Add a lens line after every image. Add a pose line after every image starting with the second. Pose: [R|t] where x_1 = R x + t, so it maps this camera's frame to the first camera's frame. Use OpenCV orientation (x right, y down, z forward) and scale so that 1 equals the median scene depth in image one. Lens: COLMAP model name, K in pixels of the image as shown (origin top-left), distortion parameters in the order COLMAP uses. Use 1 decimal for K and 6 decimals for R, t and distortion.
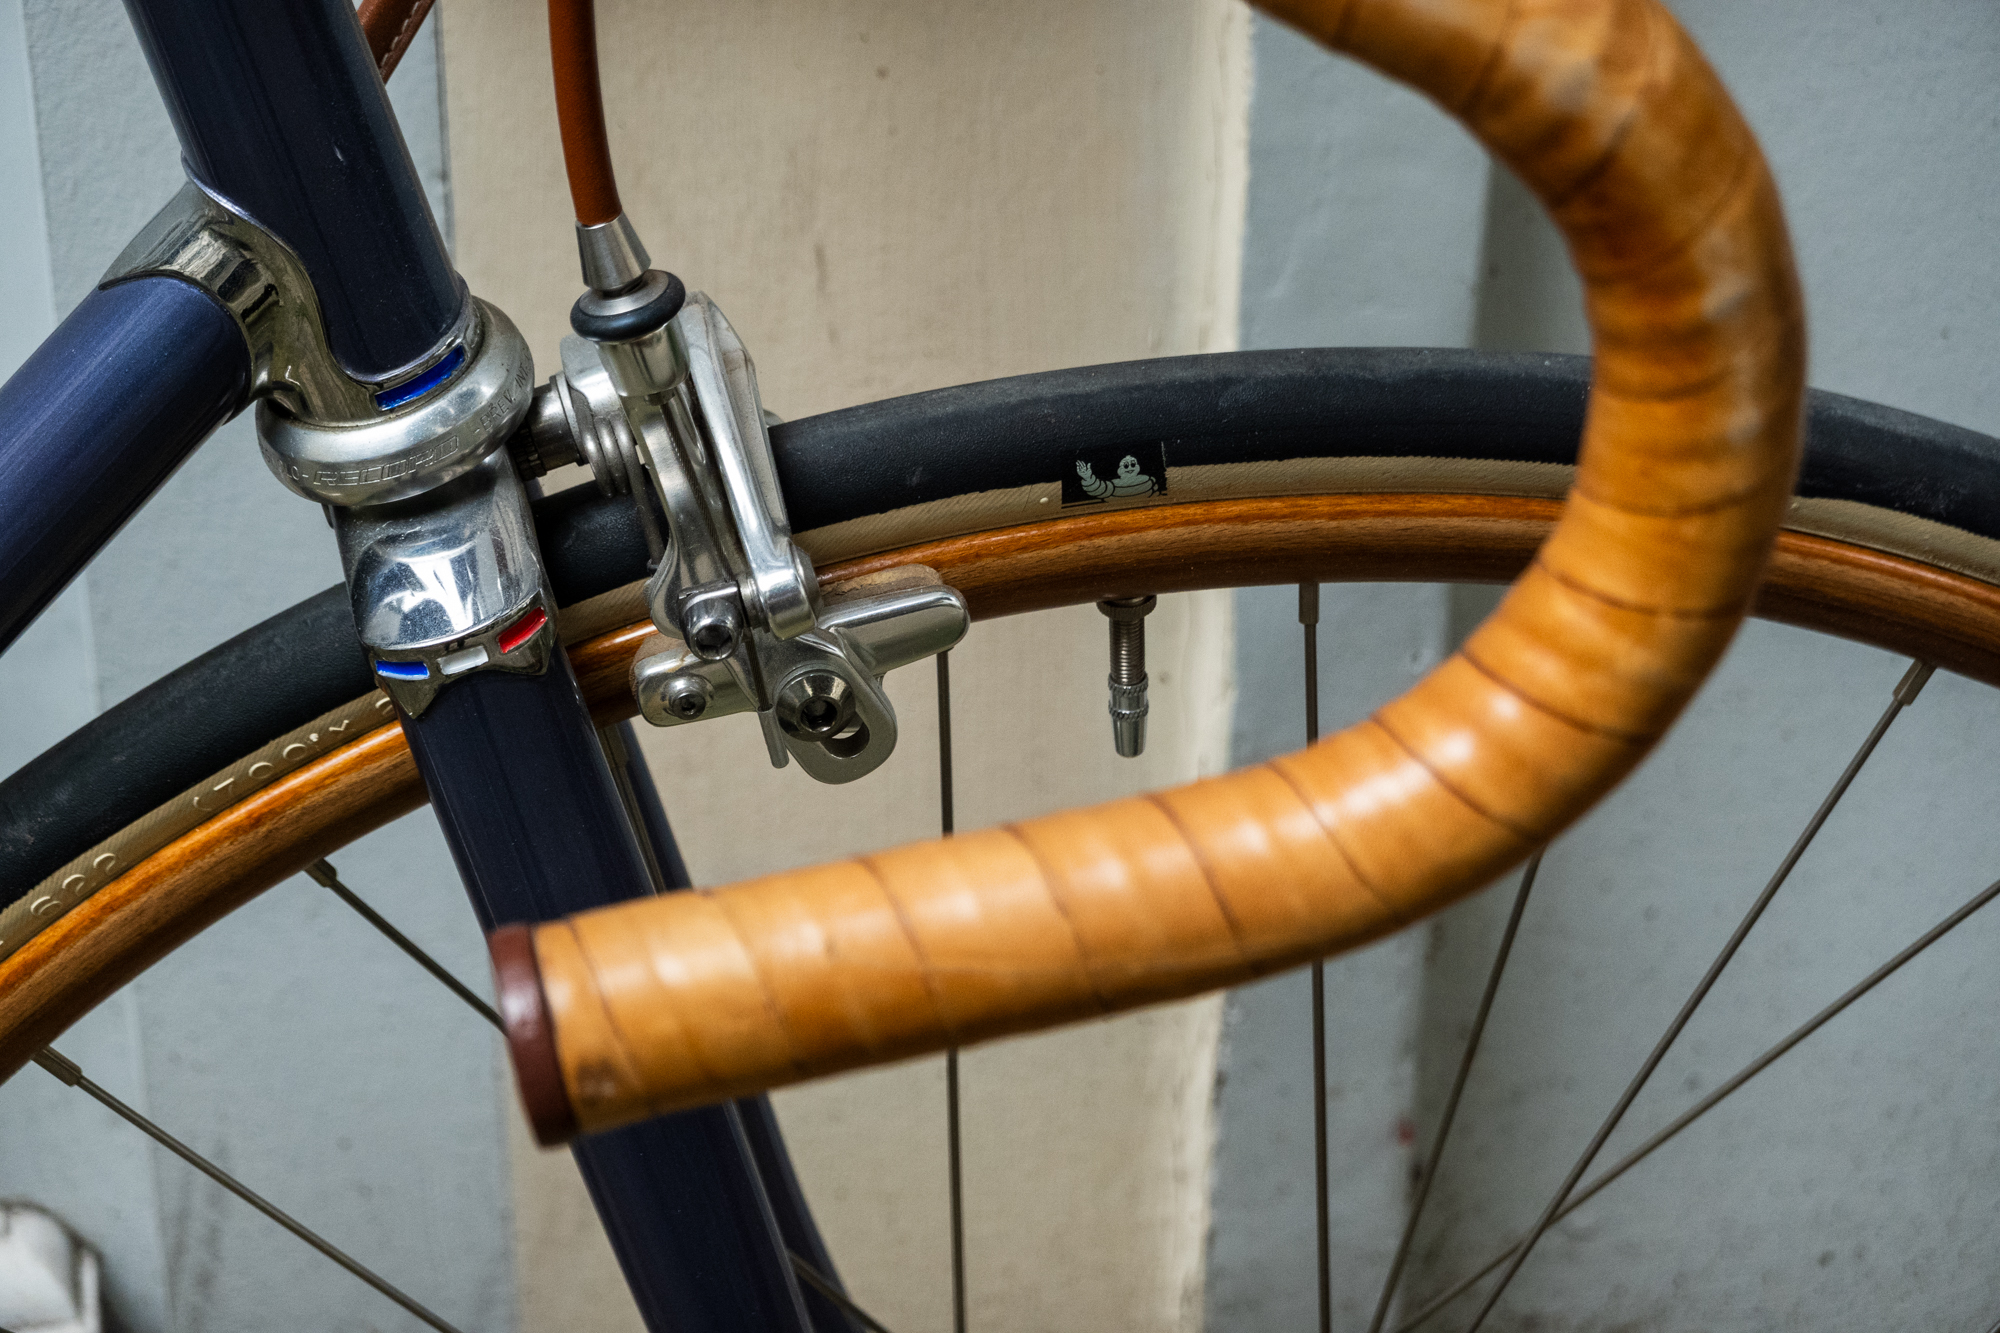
lens RADIAL K [[5708.5, 0, 1000.0], [0, 5708.5, 666.5], [0, 0, 1]] dist [-0.367546, -0.914283]
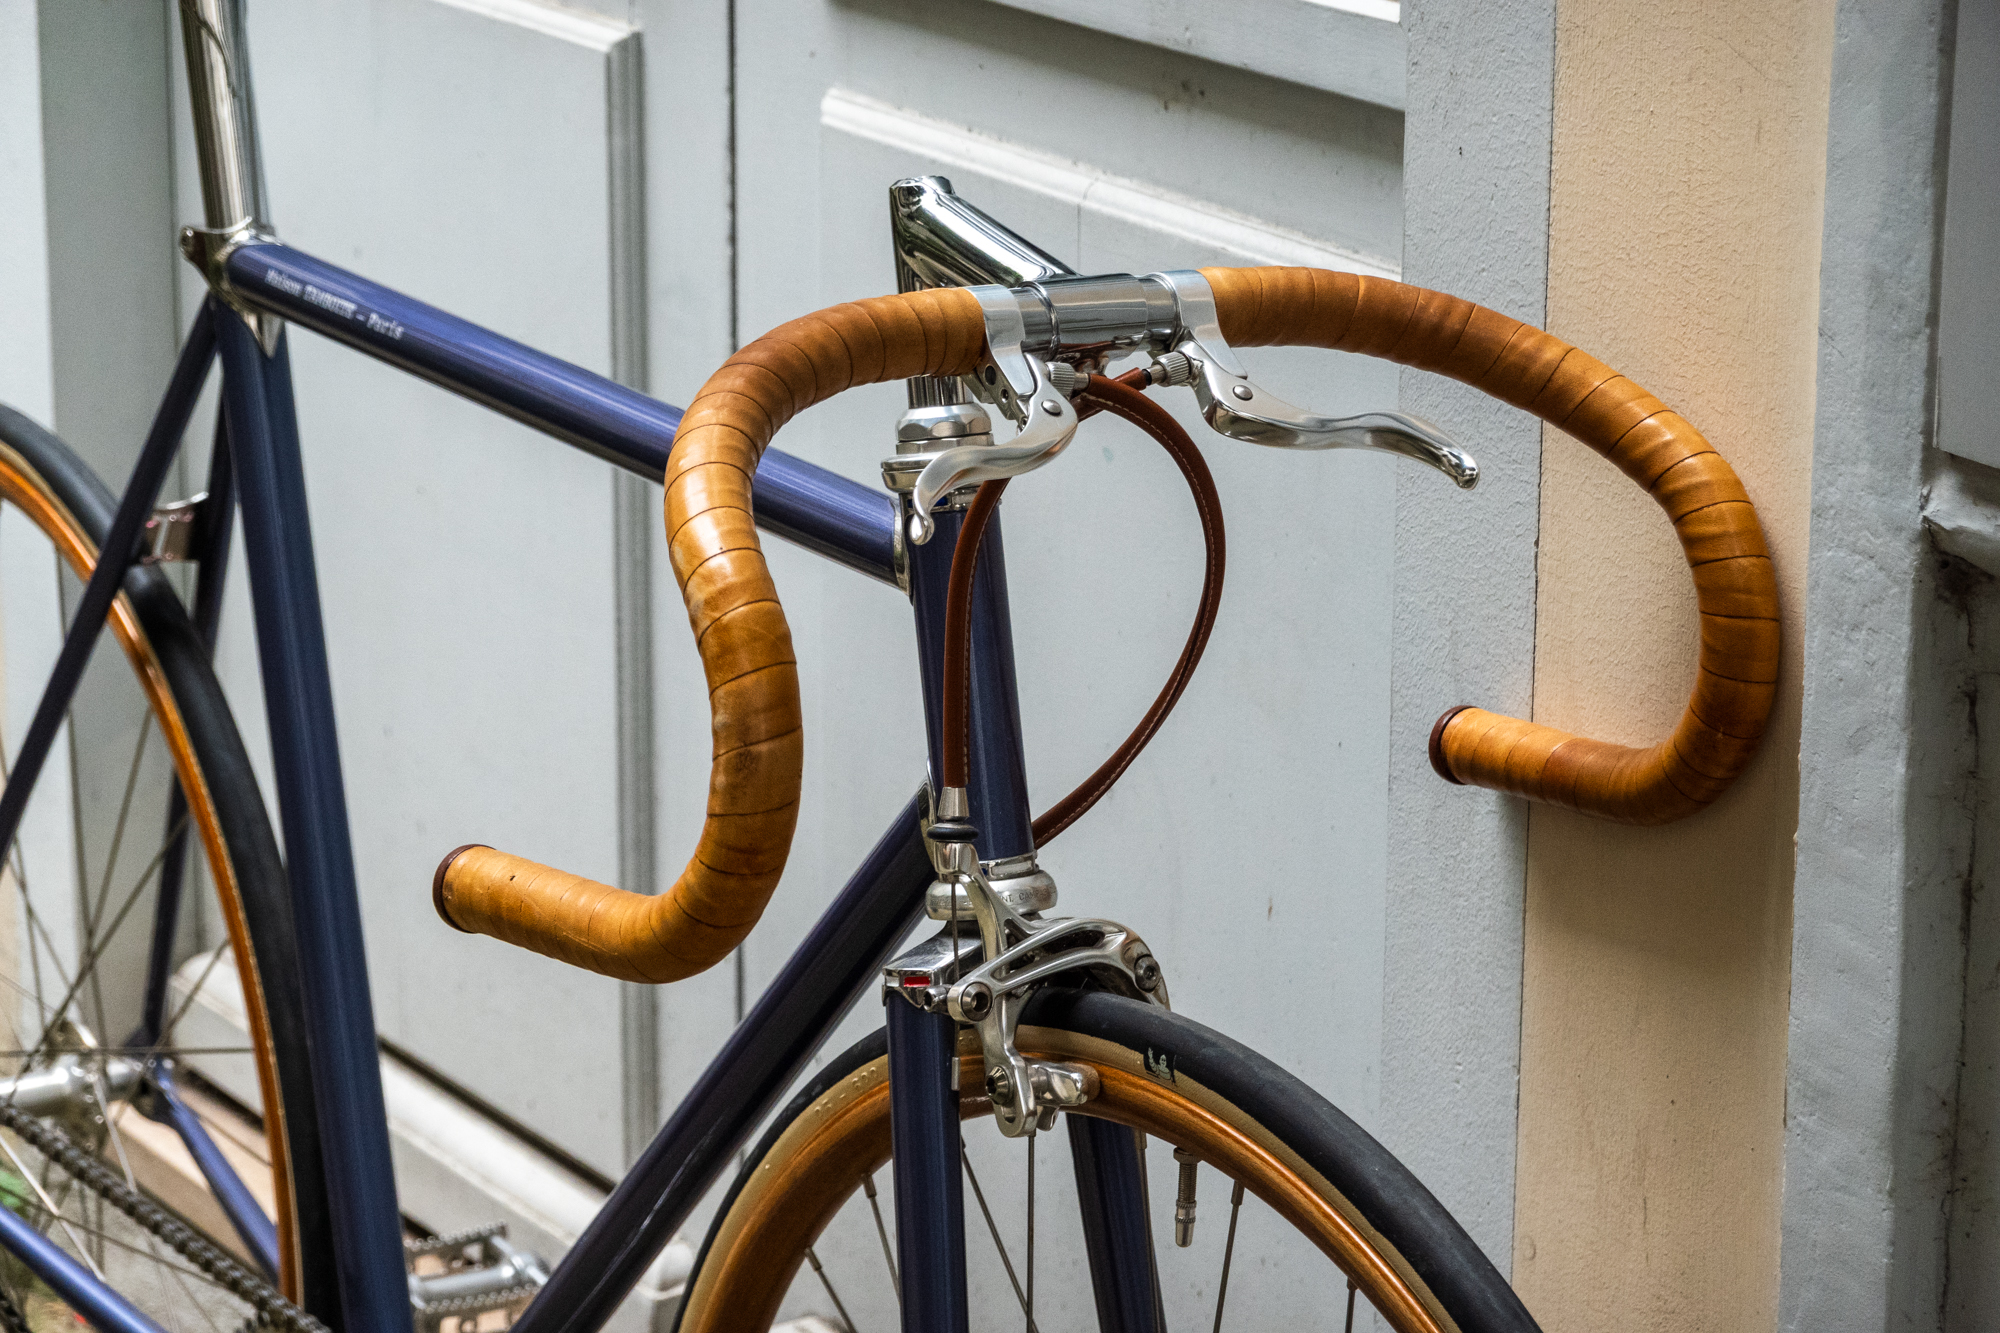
lens RADIAL K [[5684.9, 0, 1000.0], [0, 5684.9, 666.5], [0, 0, 1]] dist [-0.030610, 0.621156]
pose [[0.403770, 0.262180, -0.876488, 1.730494], [-0.567589, 0.823171, -0.015238, -0.086665], [0.717504, 0.503638, 0.481183, -0.081668]]
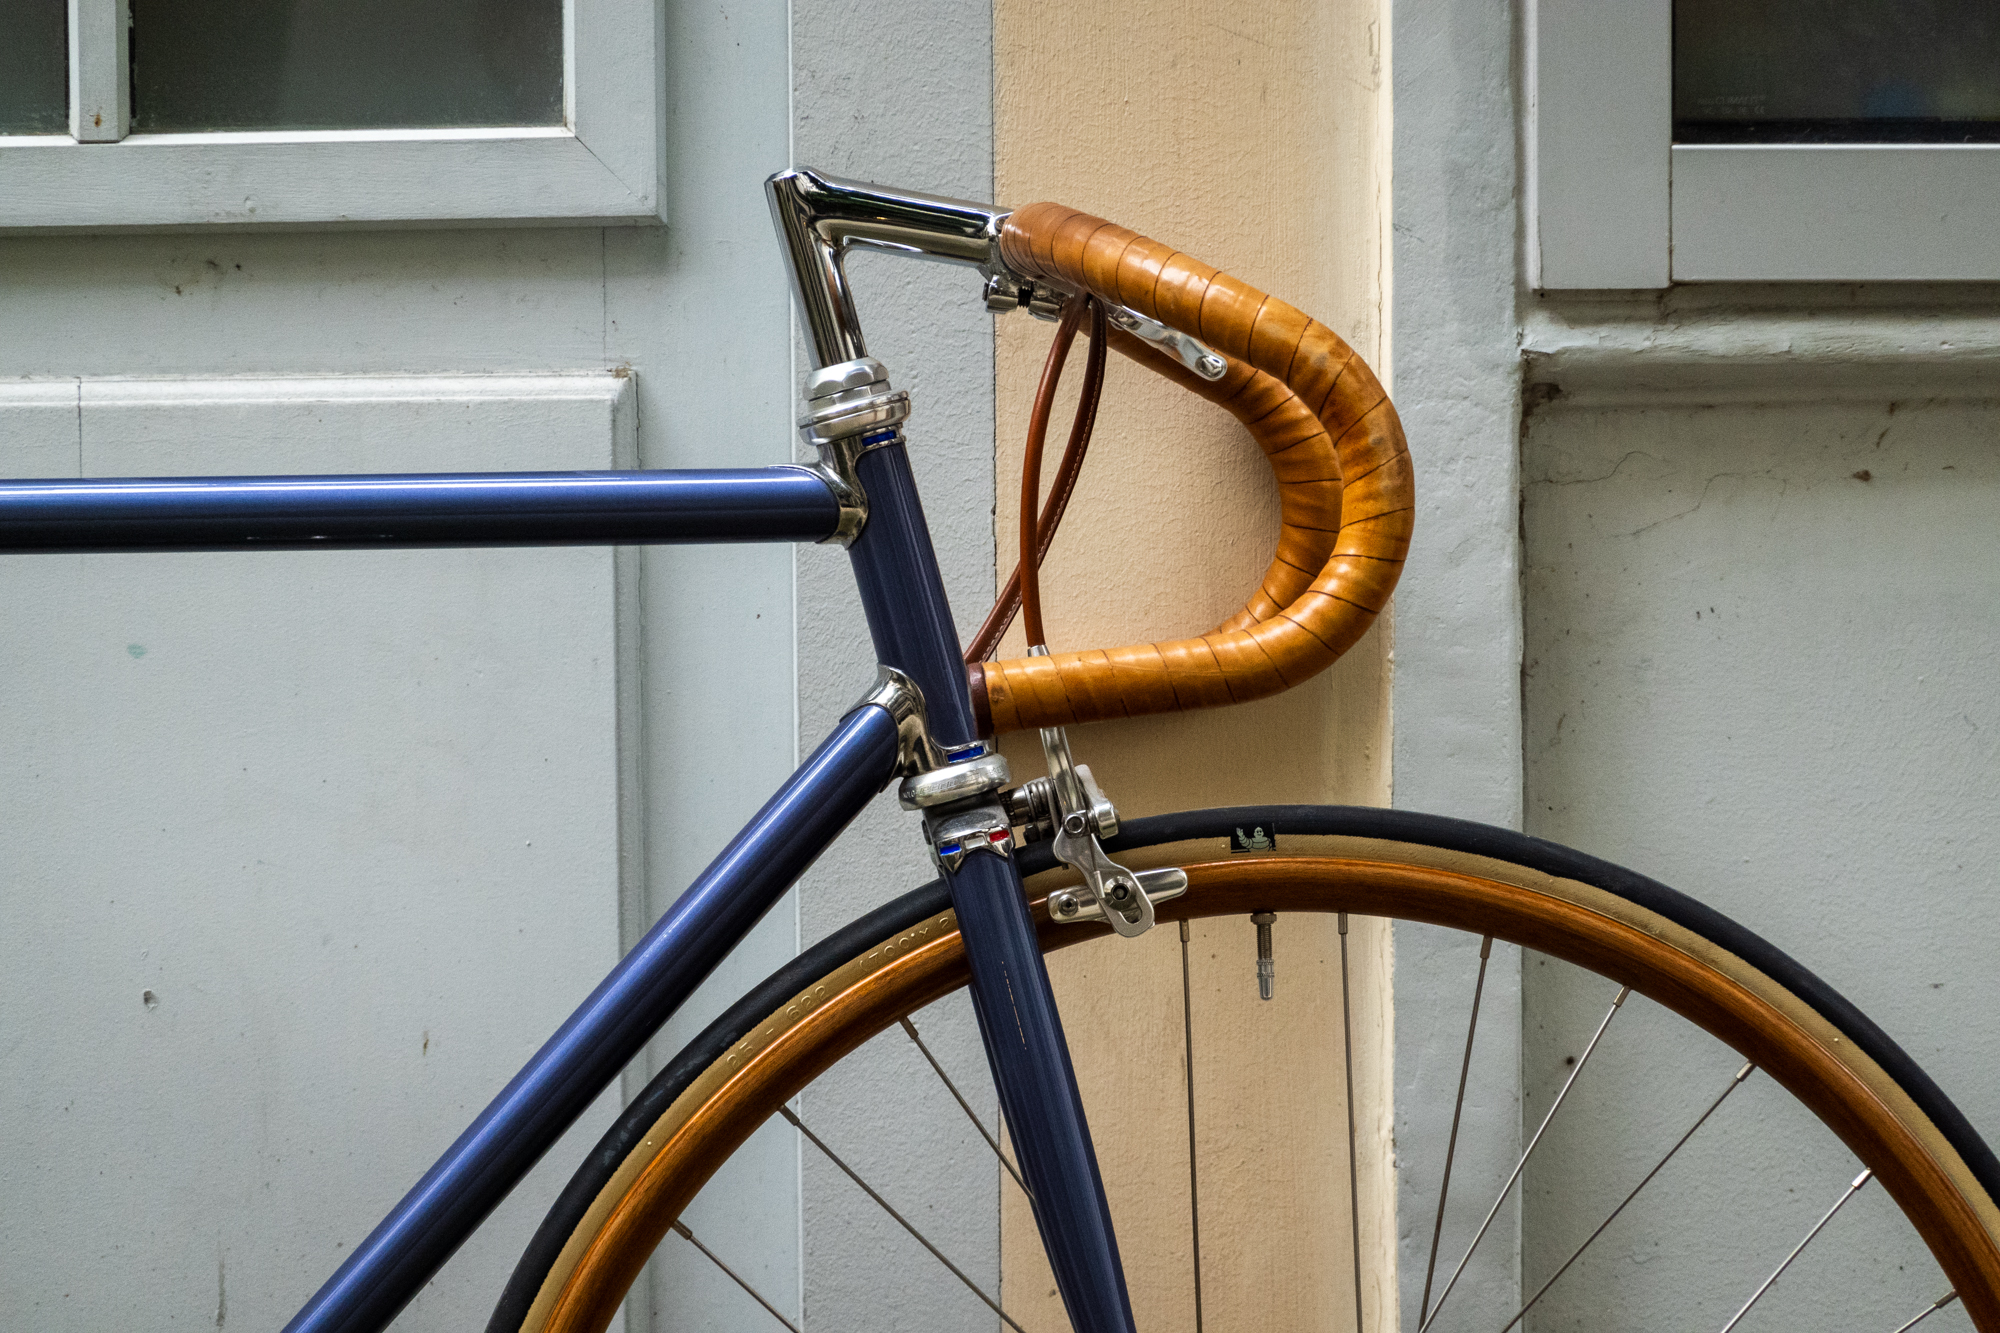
lens RADIAL K [[11196.9, 0, 1000.0], [0, 11196.9, 666.5], [0, 0, 1]] dist [0.022741, -12.491625]
pose [[0.990786, -0.014324, -0.134677, 0.550466], [-0.066676, 0.813954, -0.577091, 2.635482], [0.117887, 0.580753, 0.805499, -2.849322]]
